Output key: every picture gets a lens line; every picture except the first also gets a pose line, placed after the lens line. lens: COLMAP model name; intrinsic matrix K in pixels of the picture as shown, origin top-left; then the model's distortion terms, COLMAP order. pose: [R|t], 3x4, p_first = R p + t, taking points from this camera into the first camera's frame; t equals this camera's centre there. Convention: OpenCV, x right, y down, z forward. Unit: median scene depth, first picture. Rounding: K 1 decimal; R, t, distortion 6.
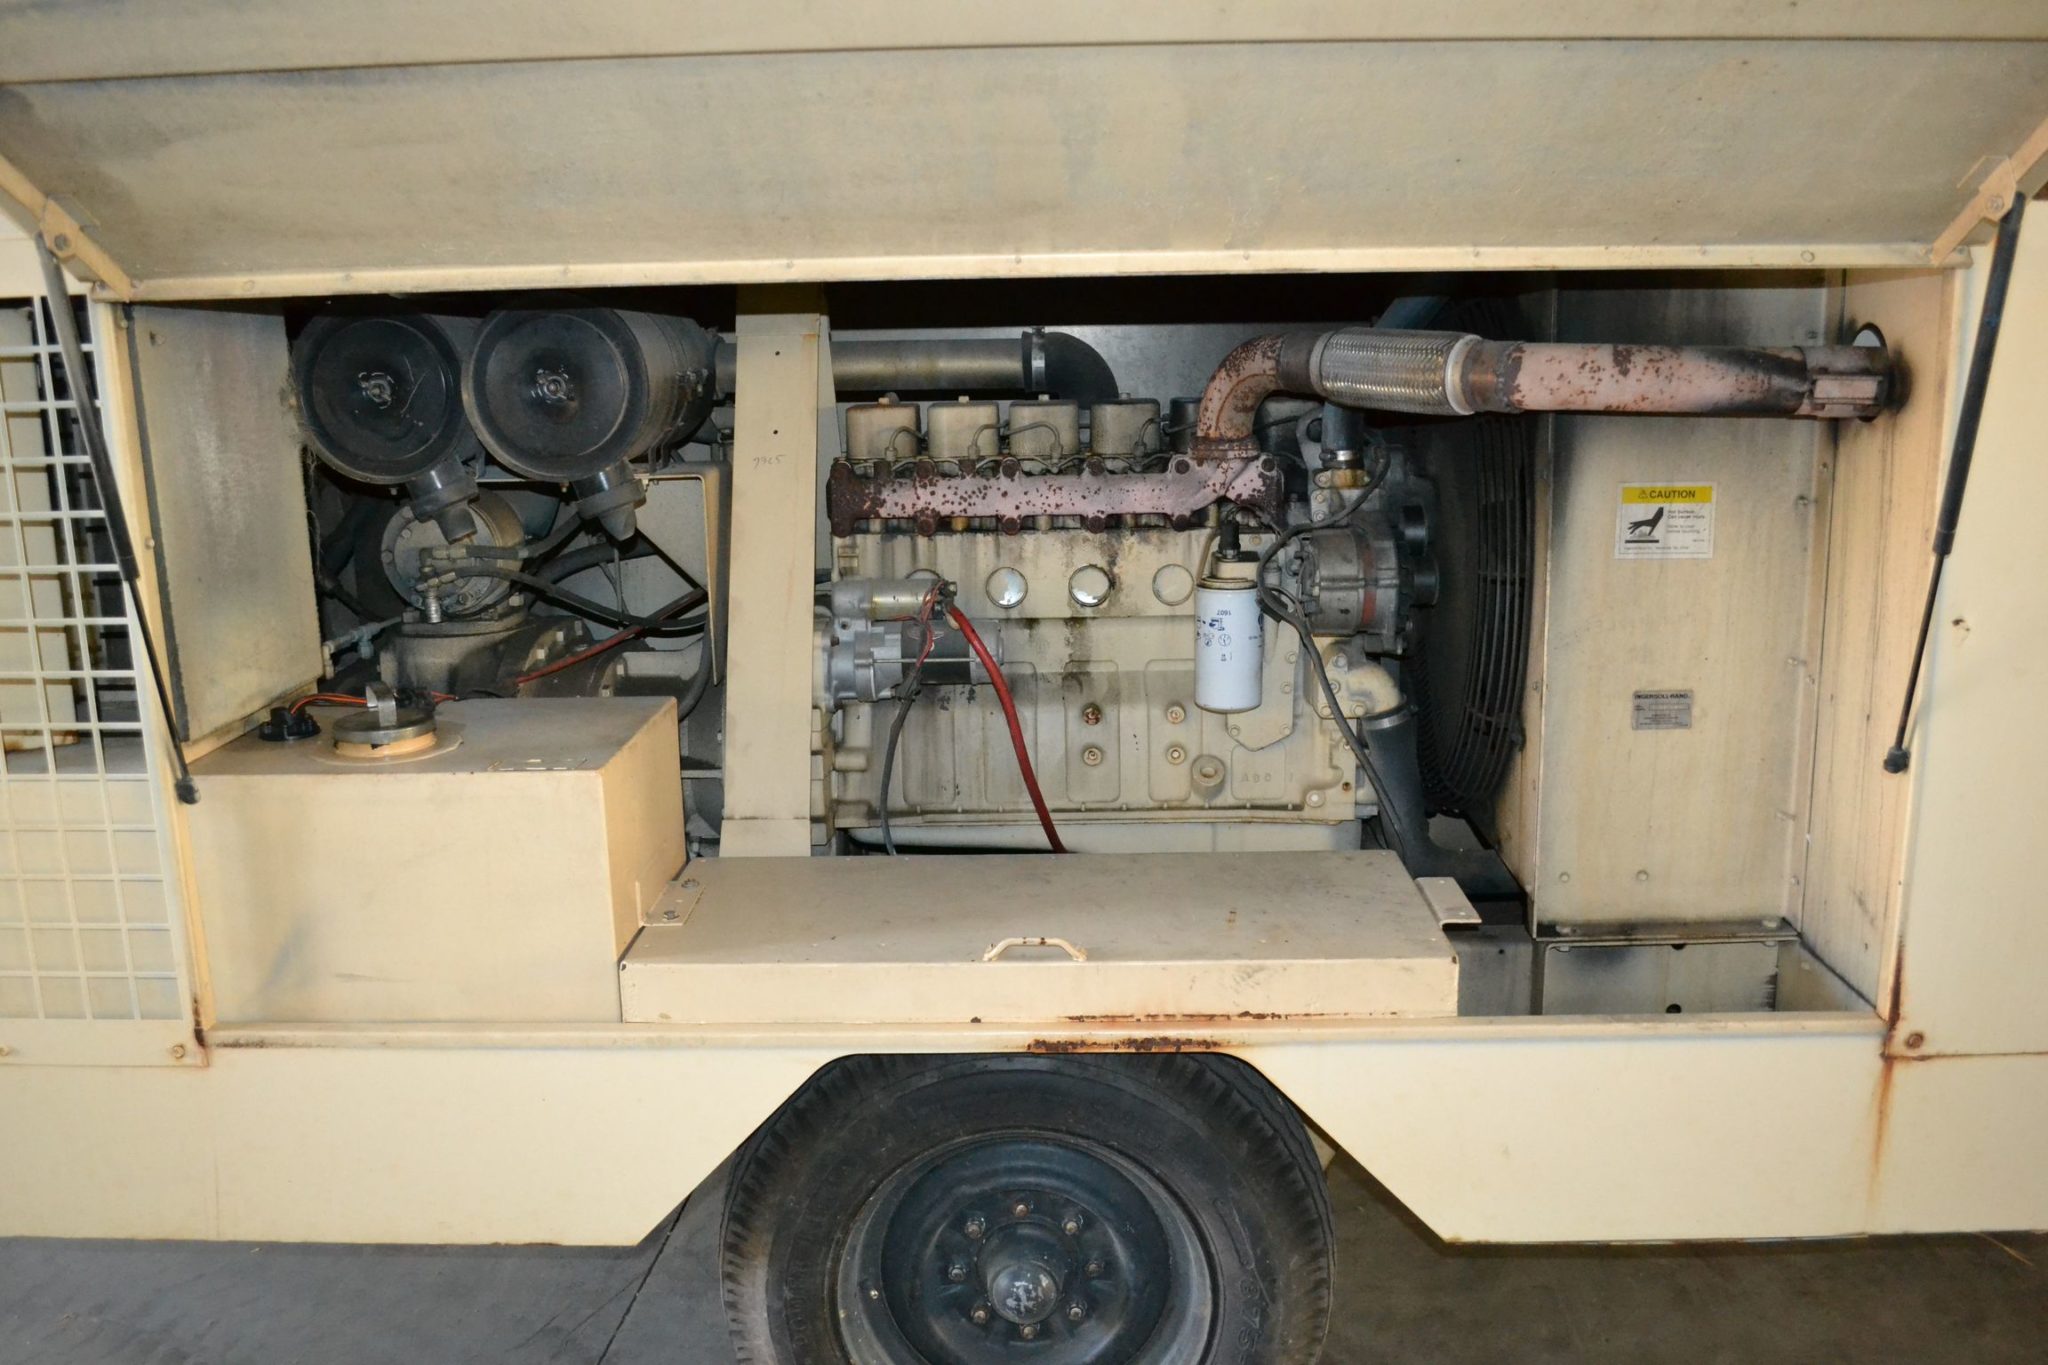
lens RADIAL K [[1702.6, 0, 1026.3], [0, 1702.6, 688.0], [0, 0, 1]] dist [-0.074299, 0.007742]
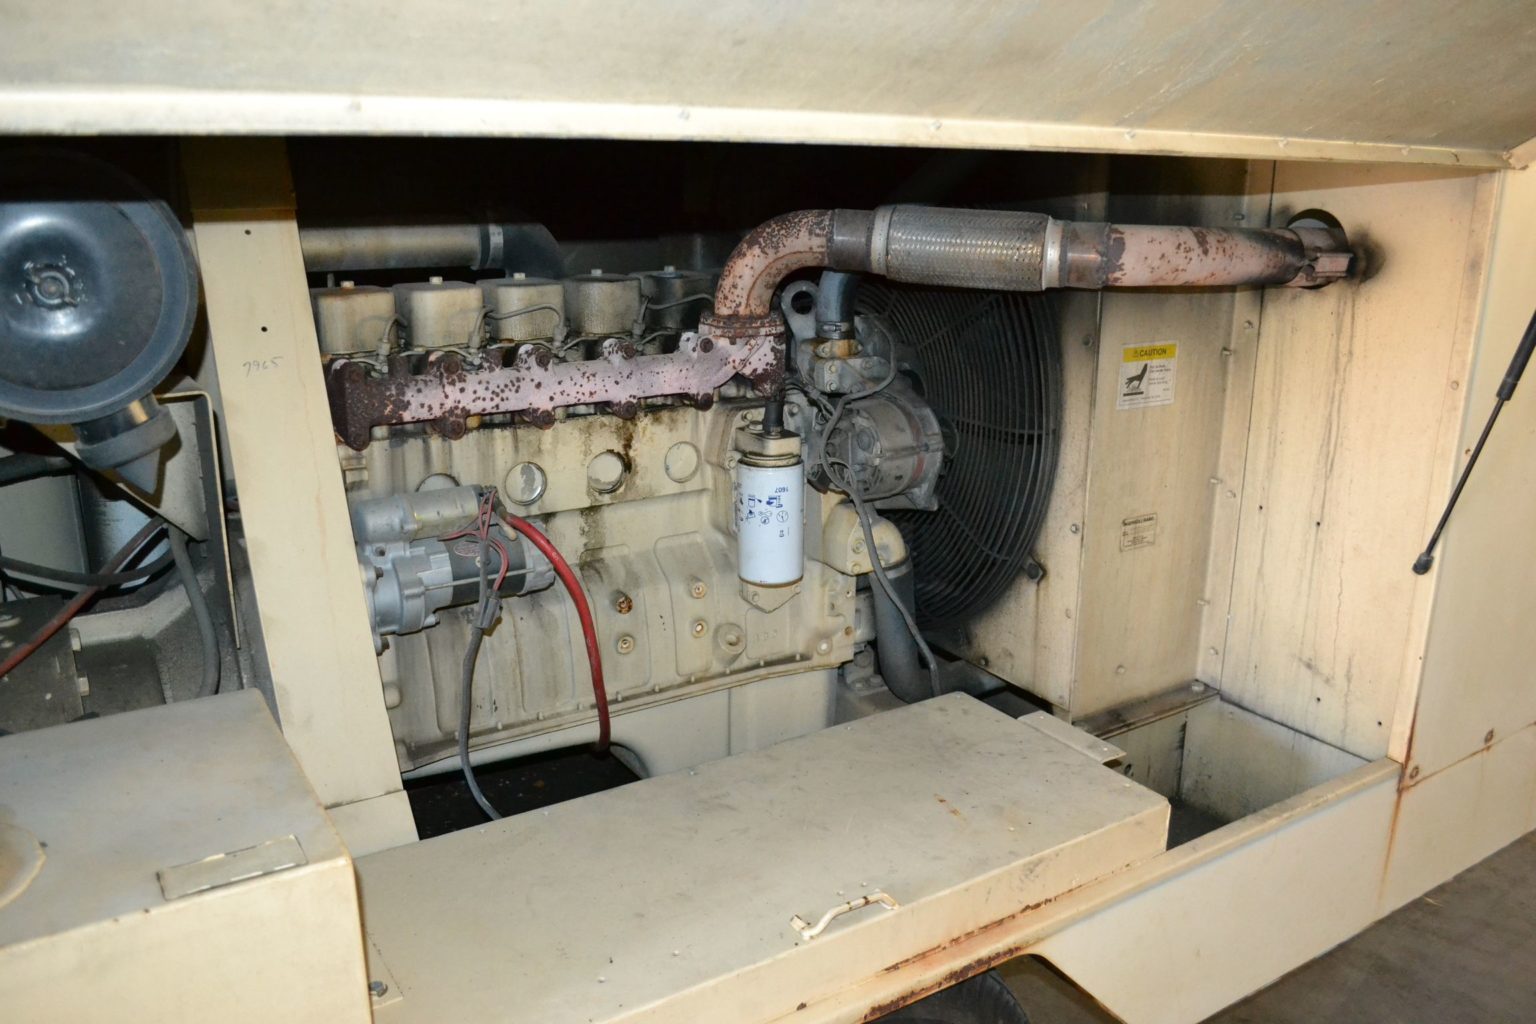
lens RADIAL K [[1221.0, 0, 766.6], [0, 1221.0, 511.7], [0, 0, 1]] dist [-0.075191, -0.005164]
pose [[0.831231, -0.124991, 0.541694, -0.279847], [0.100420, 0.992127, 0.074829, -0.084907], [-0.546782, -0.007803, 0.837239, 0.391739]]
